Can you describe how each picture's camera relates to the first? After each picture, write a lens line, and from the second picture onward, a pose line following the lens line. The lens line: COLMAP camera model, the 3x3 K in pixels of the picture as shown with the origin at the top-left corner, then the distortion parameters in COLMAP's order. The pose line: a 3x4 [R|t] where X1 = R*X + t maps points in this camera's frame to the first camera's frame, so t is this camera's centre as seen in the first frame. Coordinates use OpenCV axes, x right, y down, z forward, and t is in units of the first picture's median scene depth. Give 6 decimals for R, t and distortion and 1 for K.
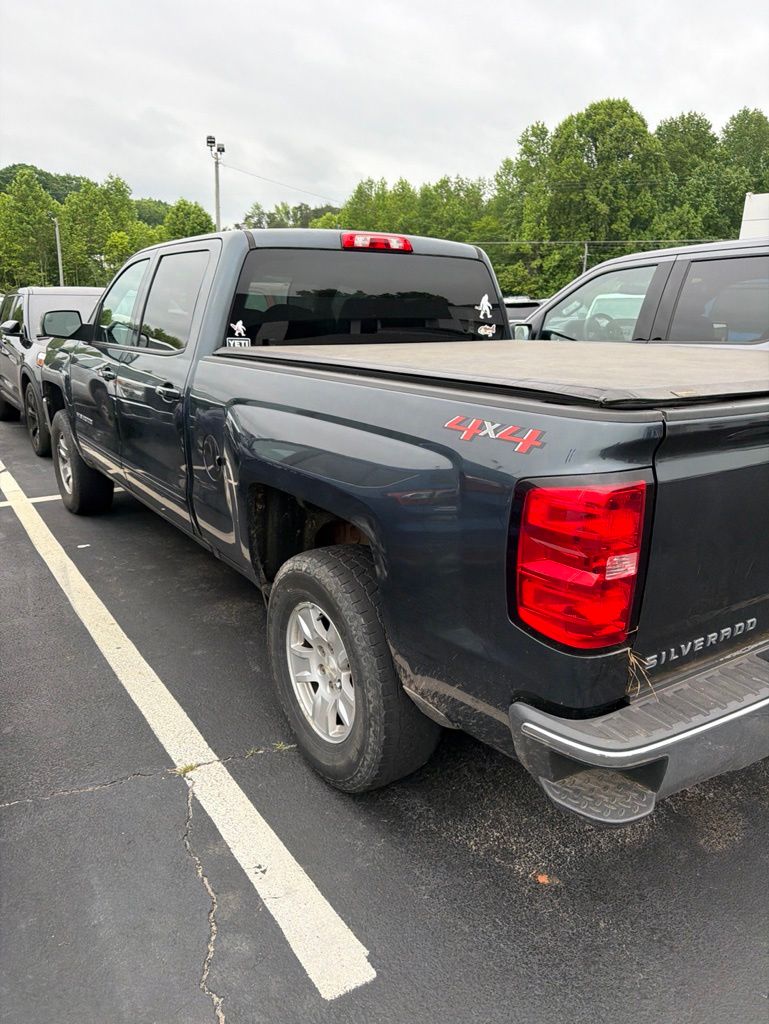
lens RADIAL K [[741.2, 0, 386.6], [0, 741.2, 536.8], [0, 0, 1]] dist [0.001044, -0.001654]
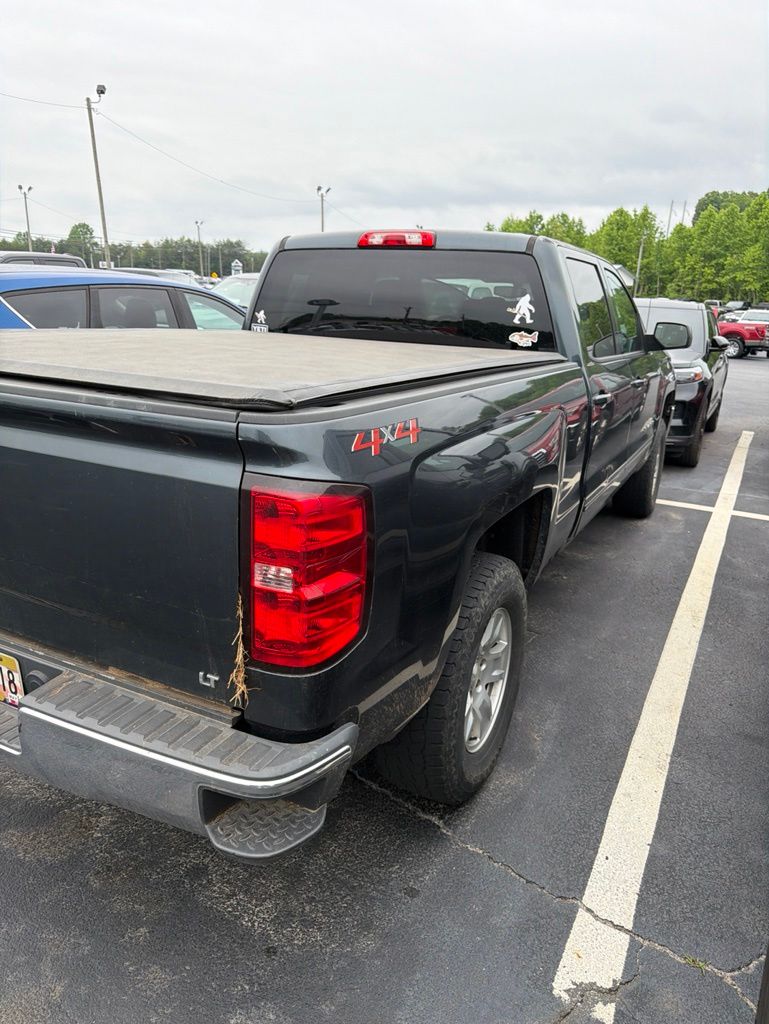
lens RADIAL K [[764.4, 0, 384.5], [0, 764.4, 512.0], [0, 0, 1]] dist [-0.002653, -0.002605]
pose [[0.468106, 0.248823, -0.847917, 0.975850], [-0.299807, 0.947345, 0.112487, -0.173267], [0.831260, 0.201556, 0.518057, 0.564779]]
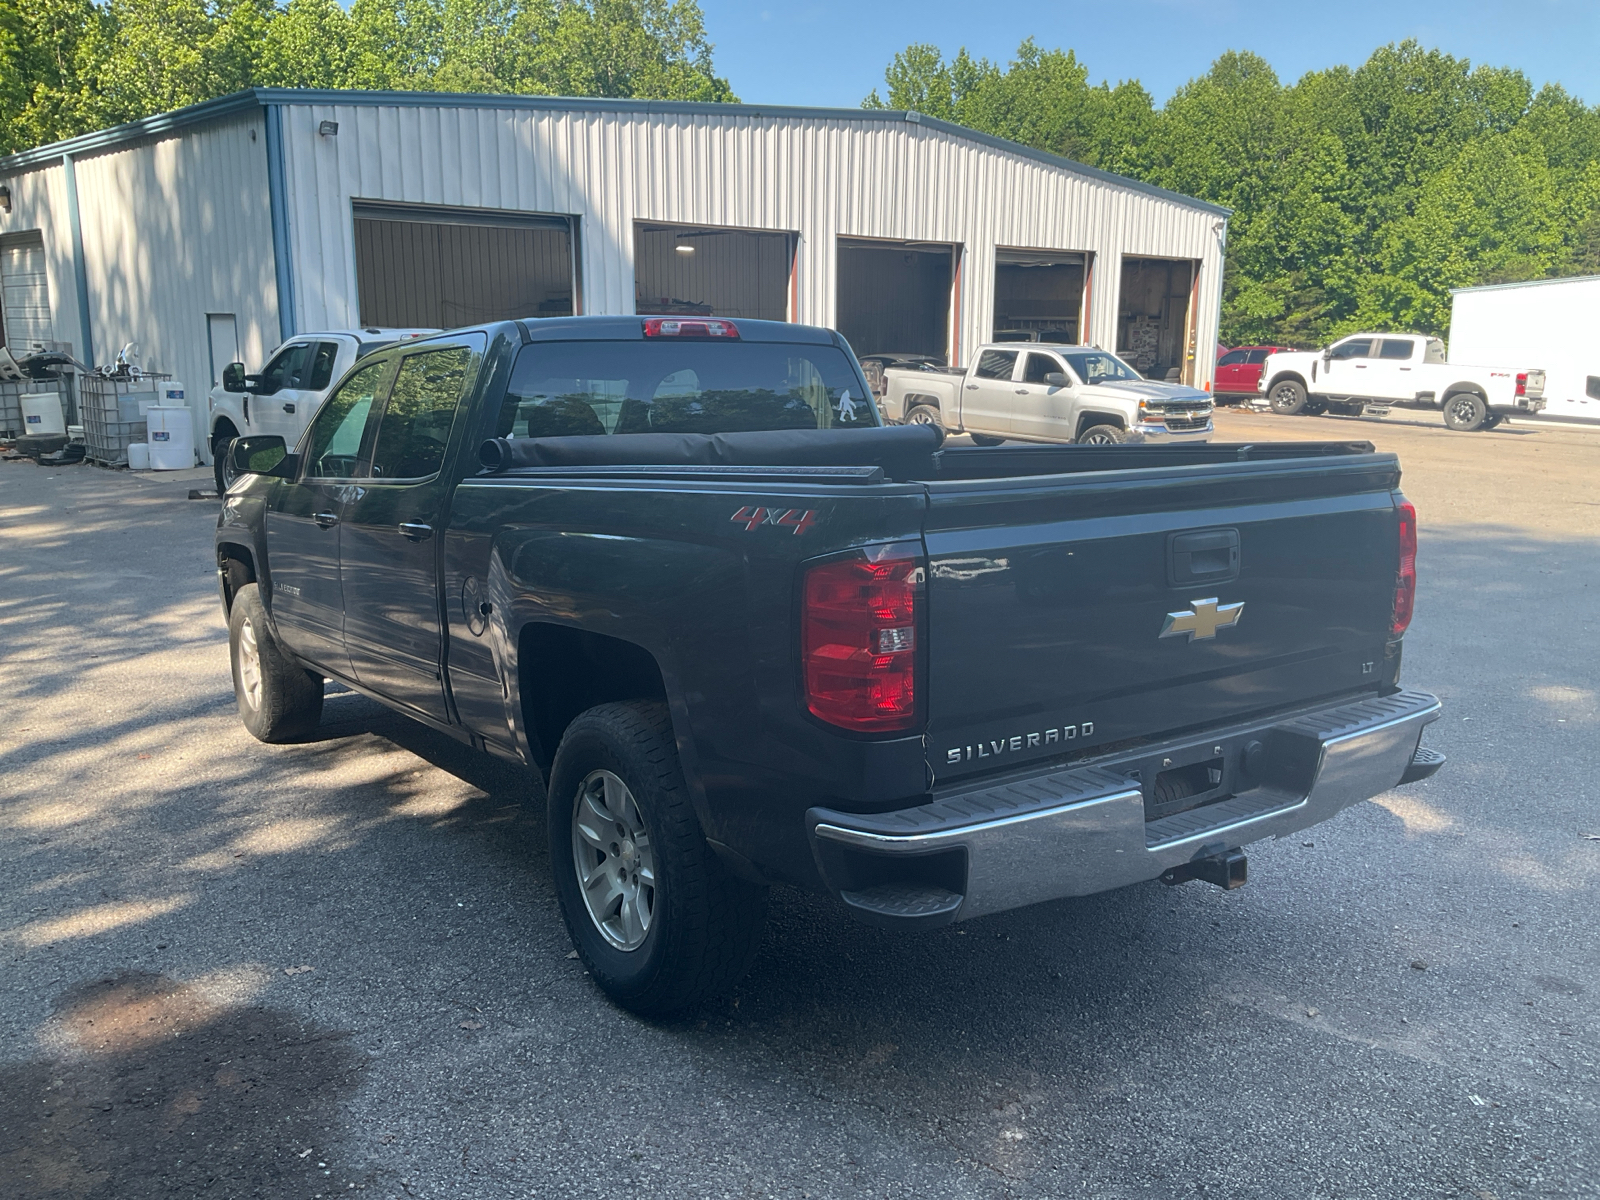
lens RADIAL K [[1357.4, 0, 800.0], [0, 1357.4, 600.0], [0, 0, 1]] dist [-0.009828, -0.020630]
pose [[0.999363, -0.034567, 0.008885, 0.079583], [0.035586, 0.984104, -0.173990, 0.133250], [-0.002729, 0.174196, 0.984707, -0.349683]]
